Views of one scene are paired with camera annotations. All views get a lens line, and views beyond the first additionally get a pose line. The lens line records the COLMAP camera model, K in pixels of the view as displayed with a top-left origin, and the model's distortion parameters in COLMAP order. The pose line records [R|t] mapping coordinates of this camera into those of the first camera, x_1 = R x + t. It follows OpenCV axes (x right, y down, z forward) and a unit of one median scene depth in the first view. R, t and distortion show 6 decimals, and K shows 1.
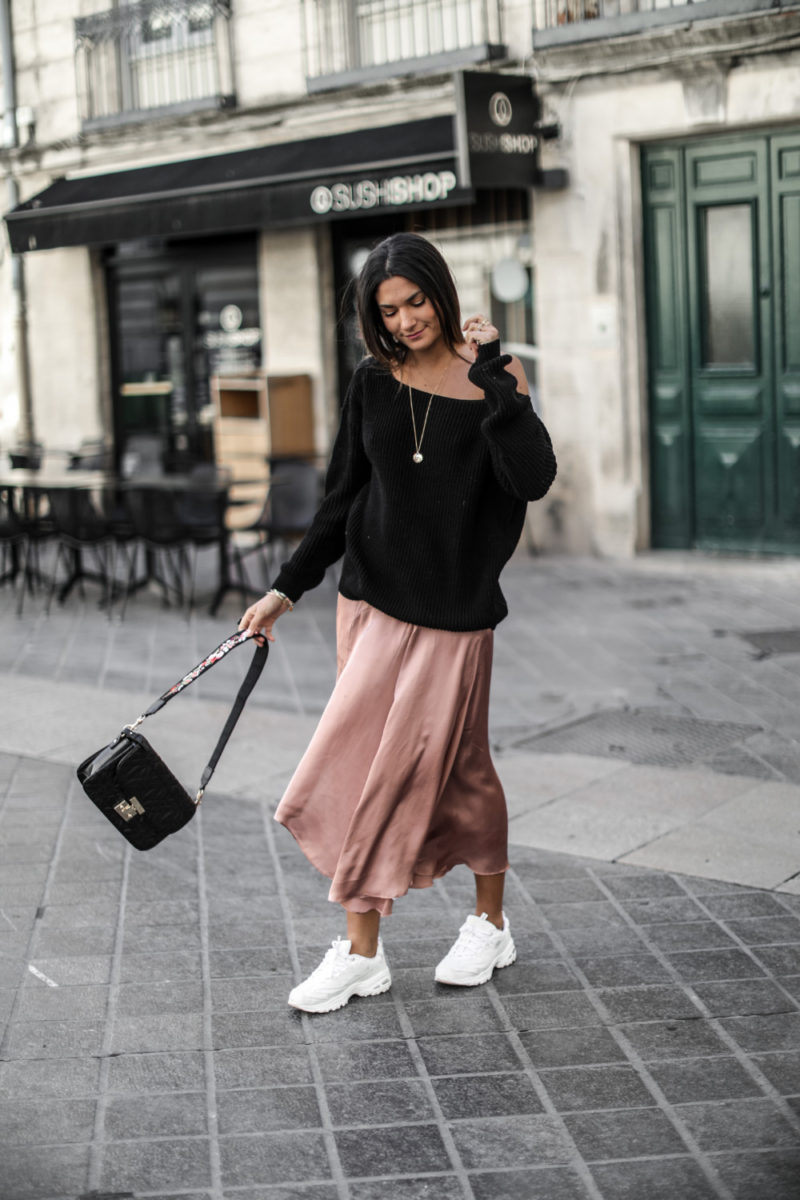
lens RADIAL K [[1699.2, 0, 359.7], [0, 1699.2, 600.6], [0, 0, 1]] dist [-0.059237, 0.044520]
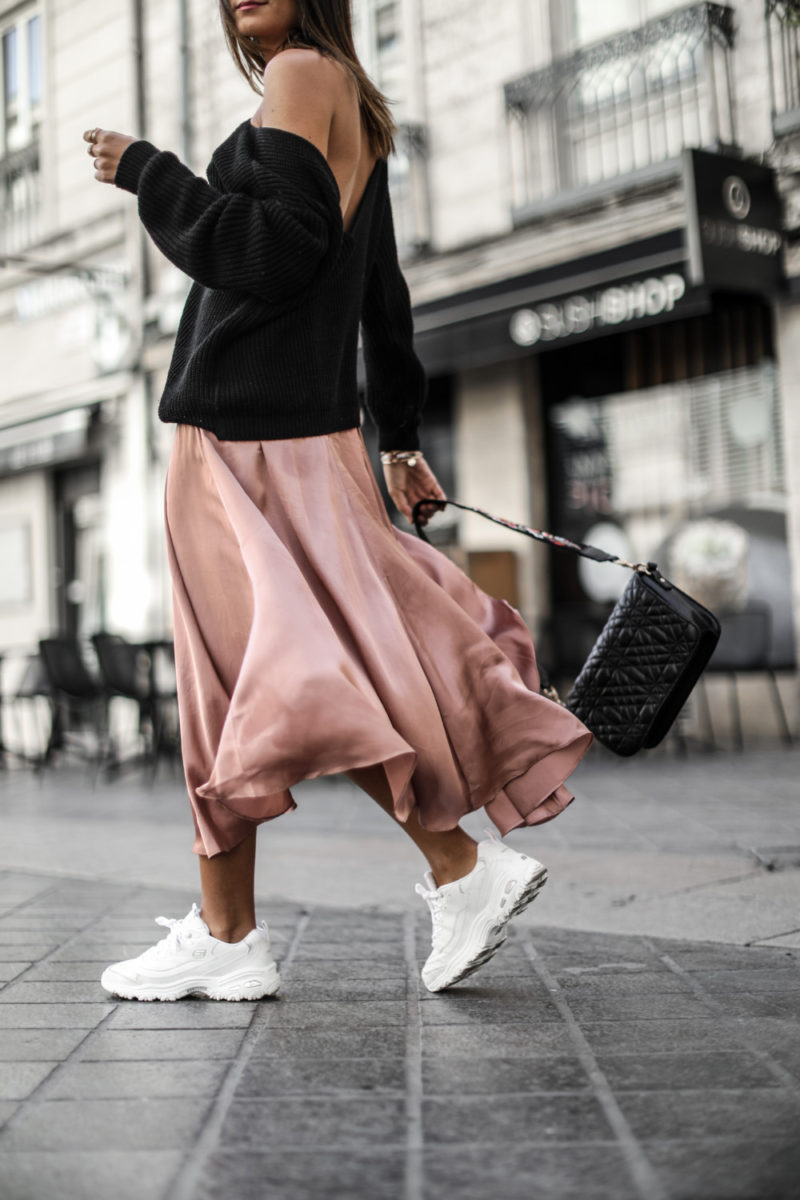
lens RADIAL K [[1710.4, 0, 416.5], [0, 1710.4, 598.8], [0, 0, 1]] dist [-0.039240, 0.013080]
pose [[0.995507, -0.005703, -0.094511, 0.003838], [-0.012500, 0.981532, -0.190888, 0.067402], [0.093854, 0.191212, 0.977051, 0.194190]]
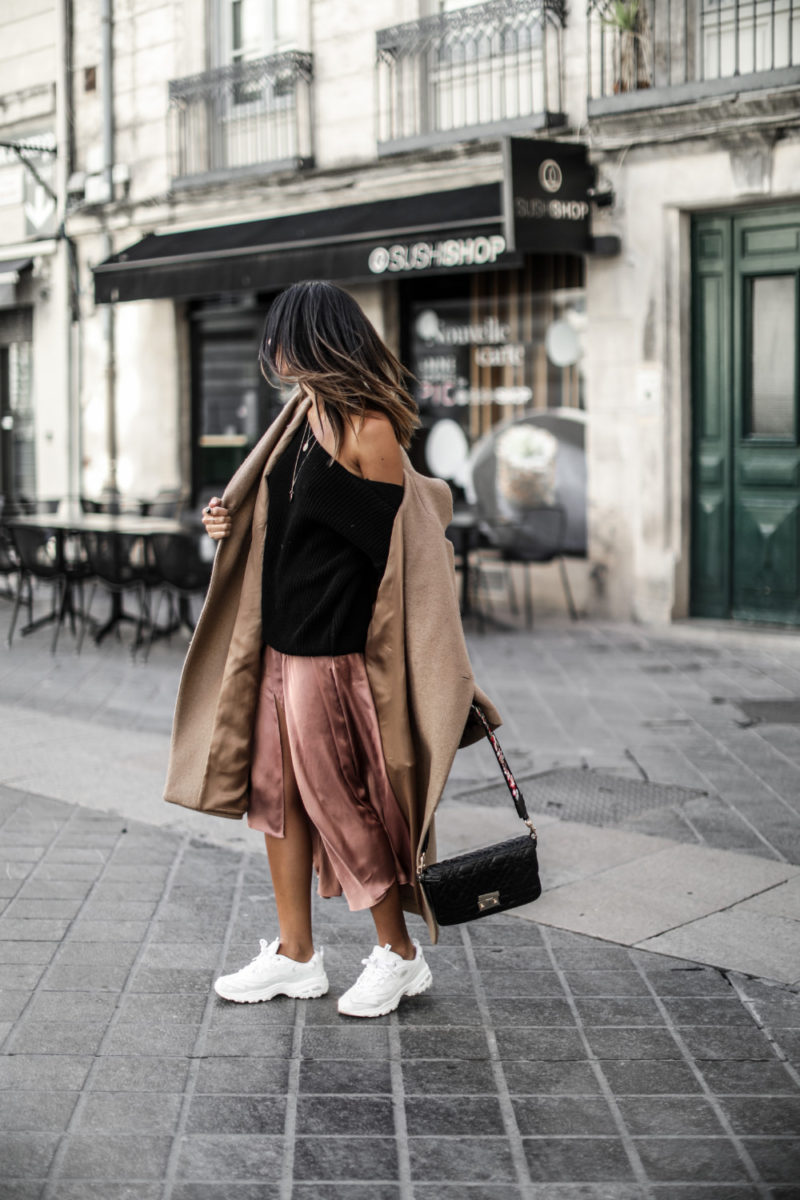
lens RADIAL K [[1699.2, 0, 359.7], [0, 1699.2, 600.6], [0, 0, 1]] dist [-0.059237, 0.044520]
pose [[0.994784, 0.044180, -0.091935, 0.073248], [-0.047518, 0.998277, -0.034432, 0.003812], [0.090255, 0.038620, 0.995170, -0.009618]]
